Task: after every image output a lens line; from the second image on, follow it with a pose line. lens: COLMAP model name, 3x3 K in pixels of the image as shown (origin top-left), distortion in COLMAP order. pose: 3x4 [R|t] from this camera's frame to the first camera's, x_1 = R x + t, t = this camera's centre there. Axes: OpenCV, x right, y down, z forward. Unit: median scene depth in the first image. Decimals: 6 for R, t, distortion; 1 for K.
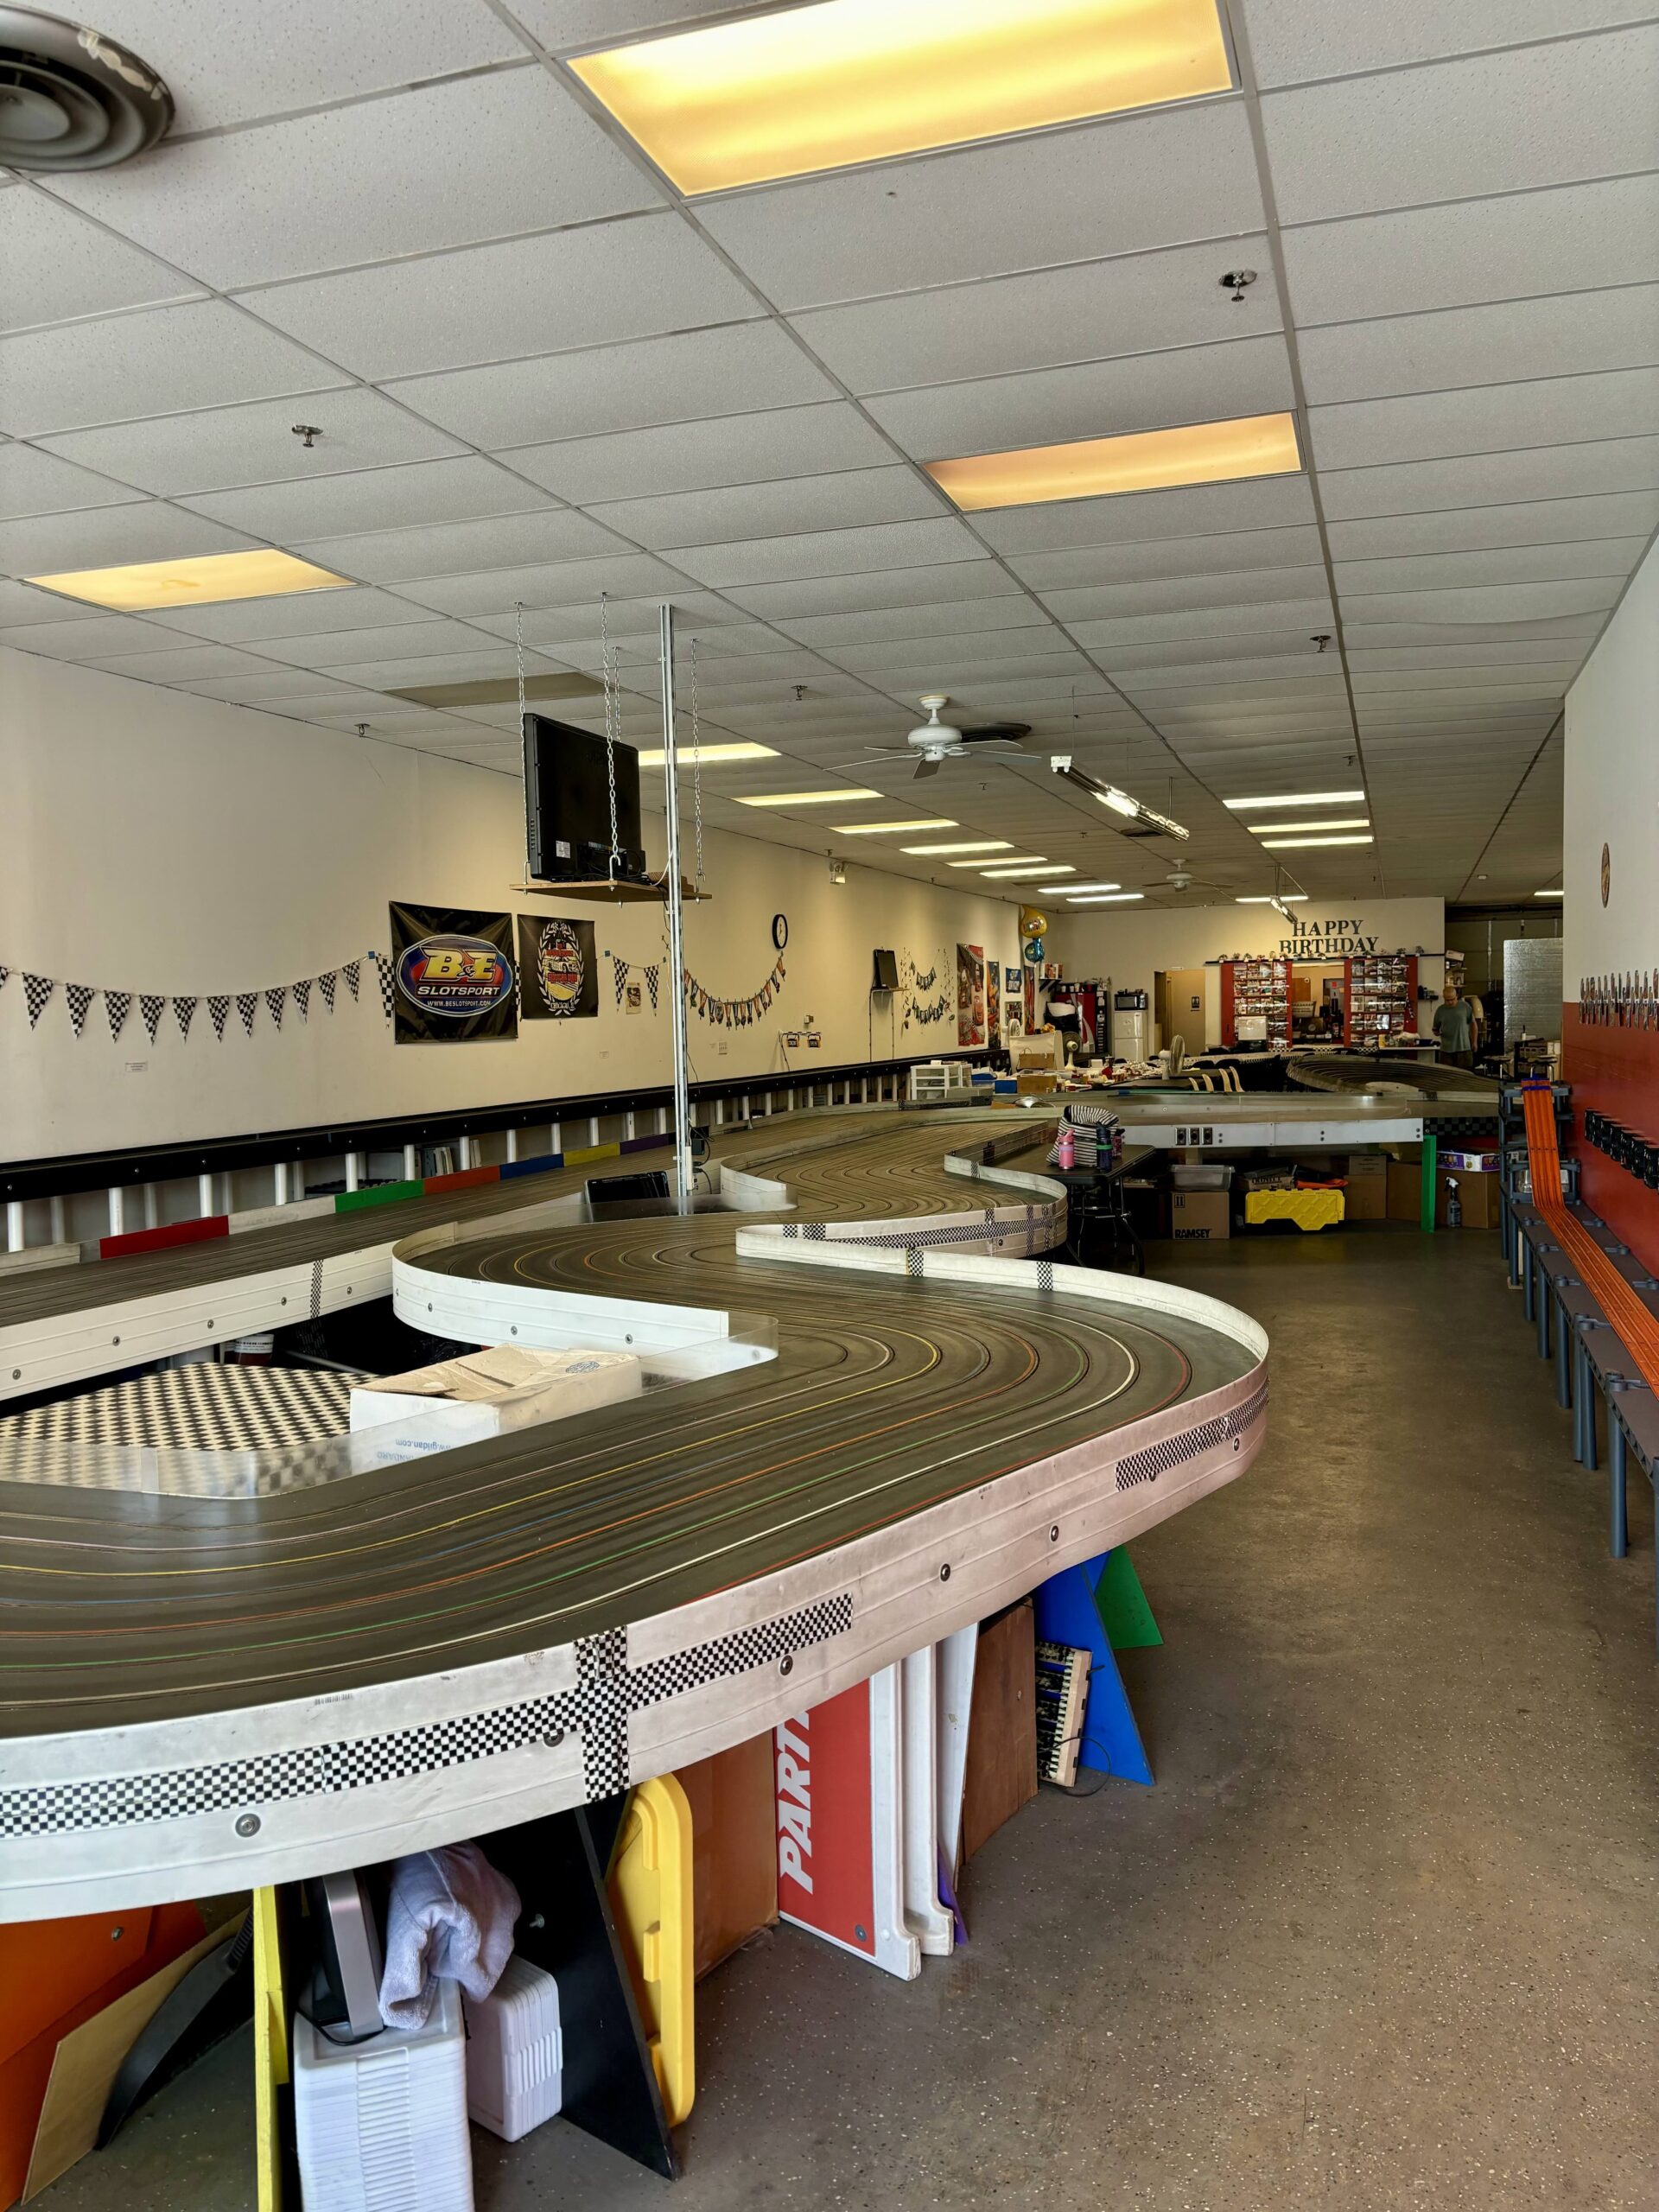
lens RADIAL K [[1678.7, 0, 825.2], [0, 1678.7, 1111.3], [0, 0, 1]] dist [-0.011985, -0.006205]
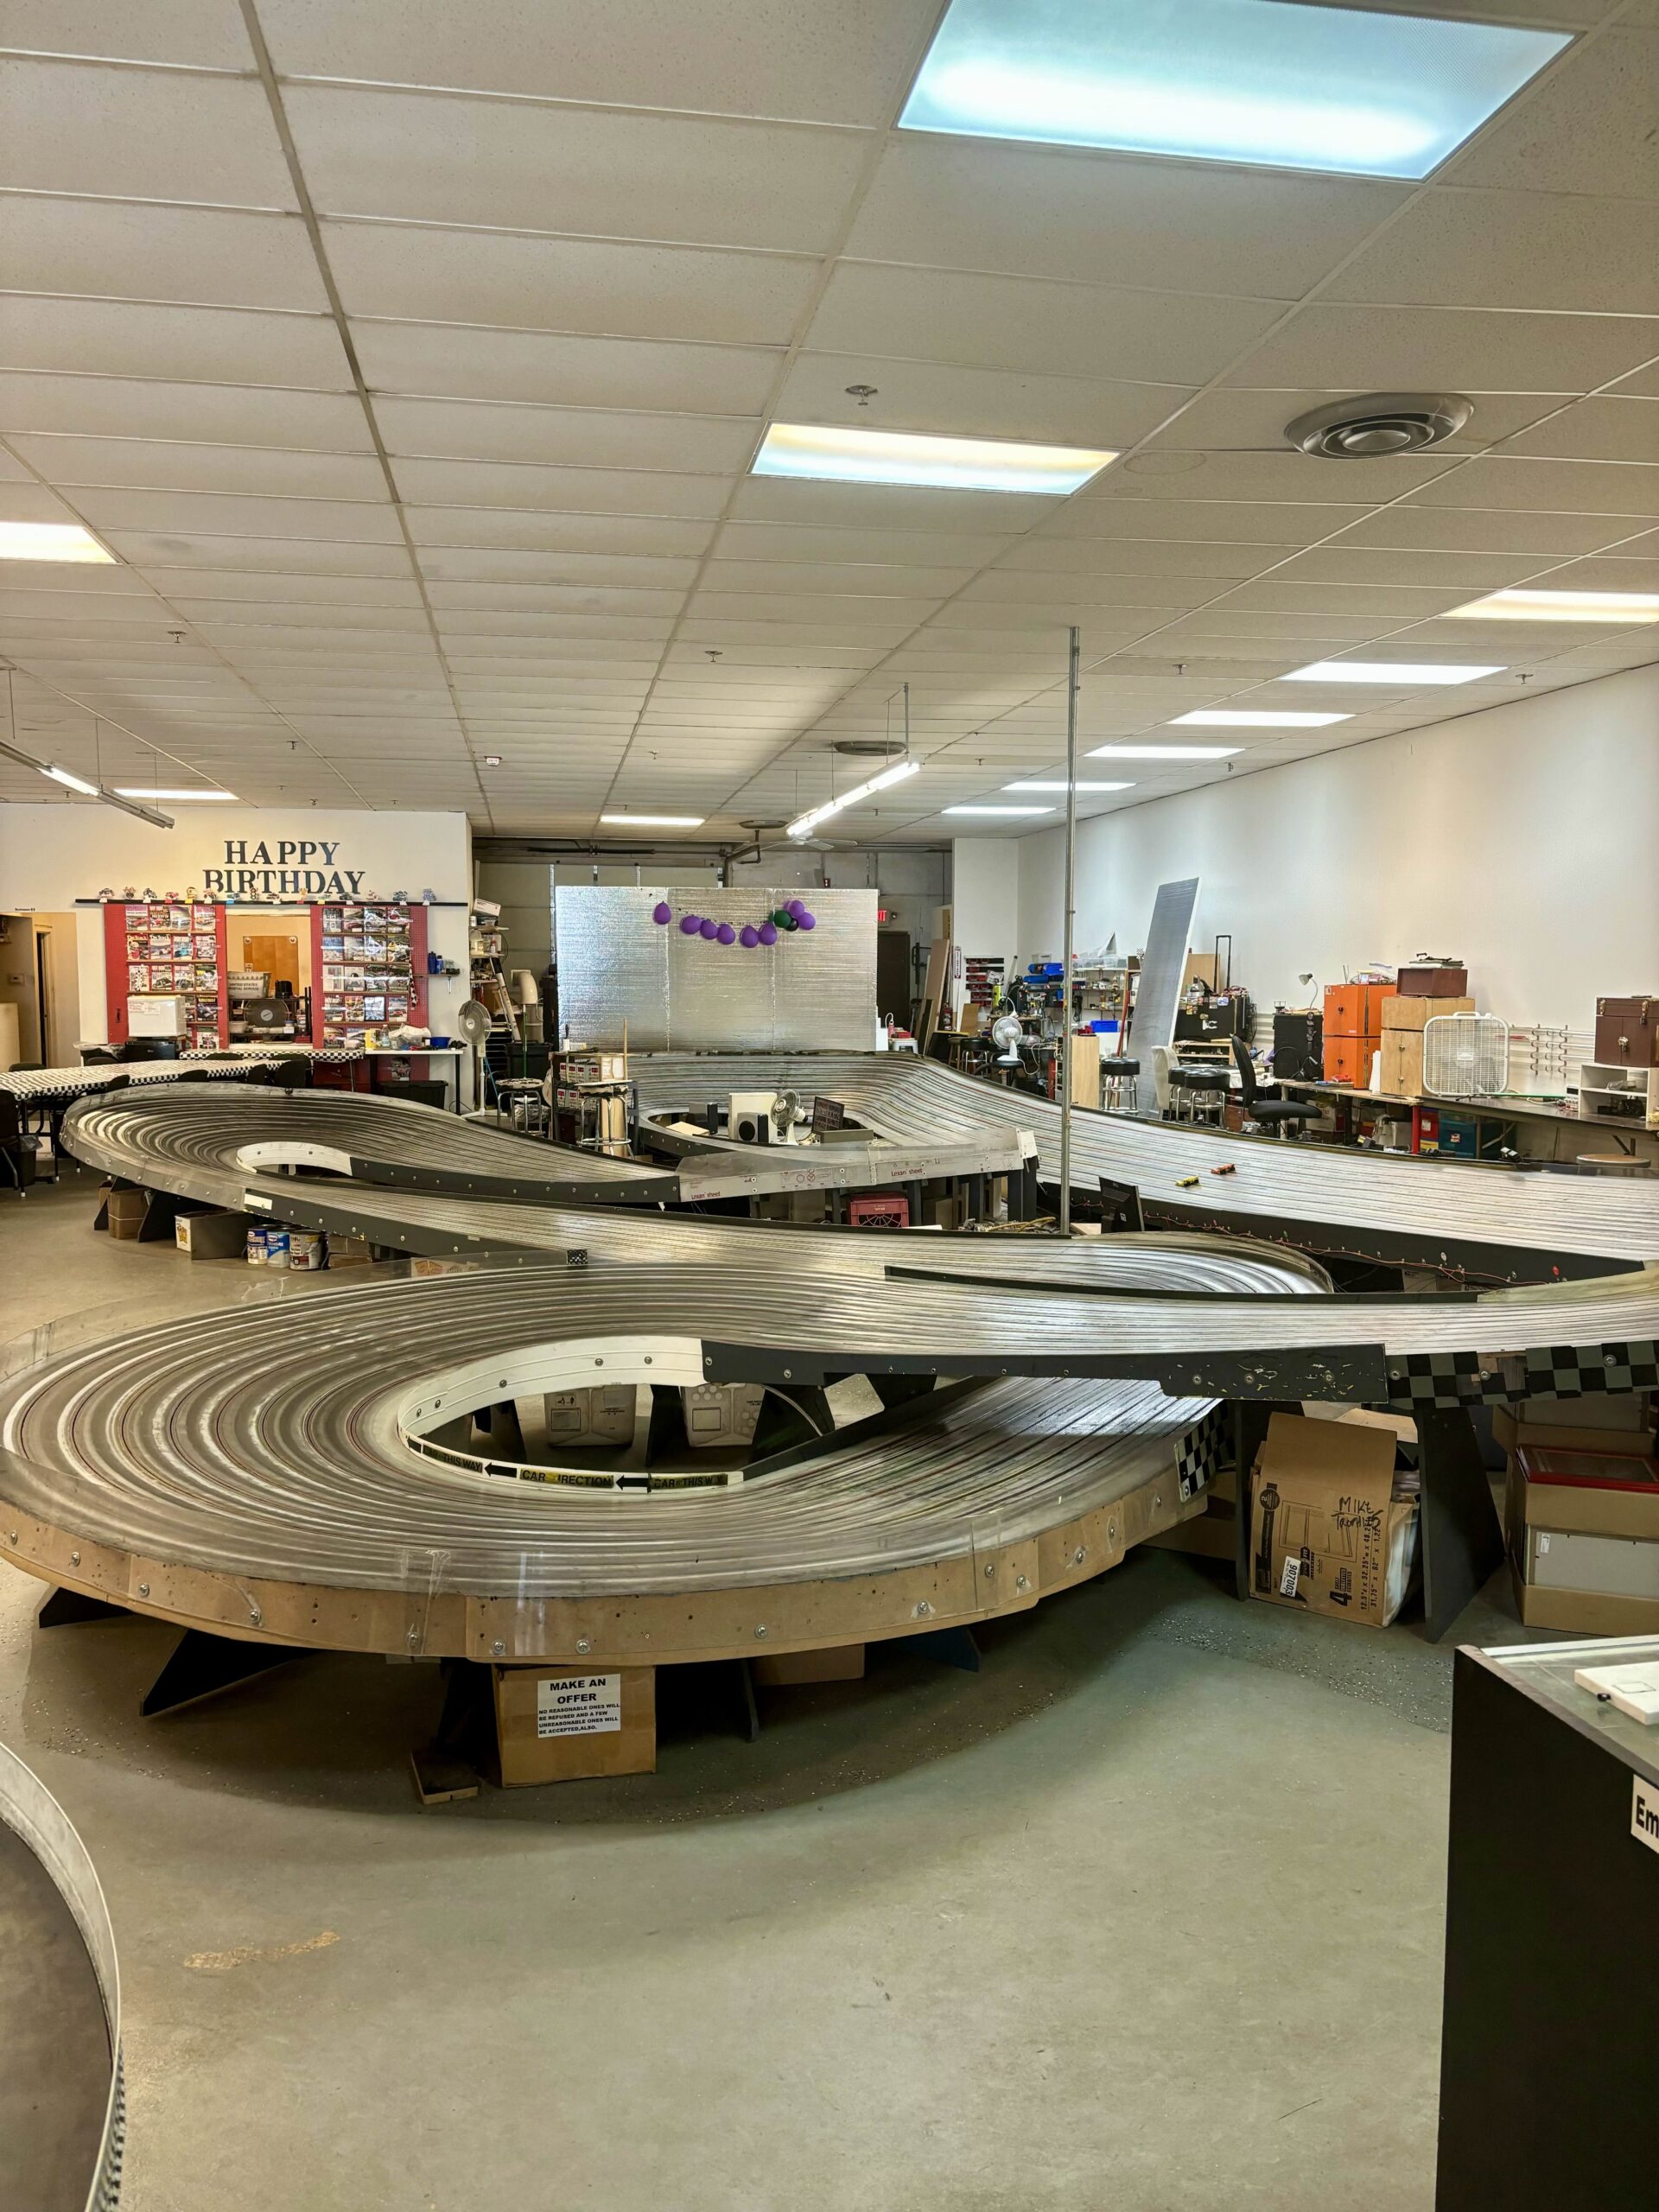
lens RADIAL K [[1678.7, 0, 821.3], [0, 1678.7, 1119.2], [0, 0, 1]] dist [-0.011985, -0.006205]
pose [[0.879119, -0.014535, 0.476382, 0.181134], [0.002300, 0.999653, 0.026256, -0.028278], [-0.476598, -0.021986, 0.878847, 0.371681]]
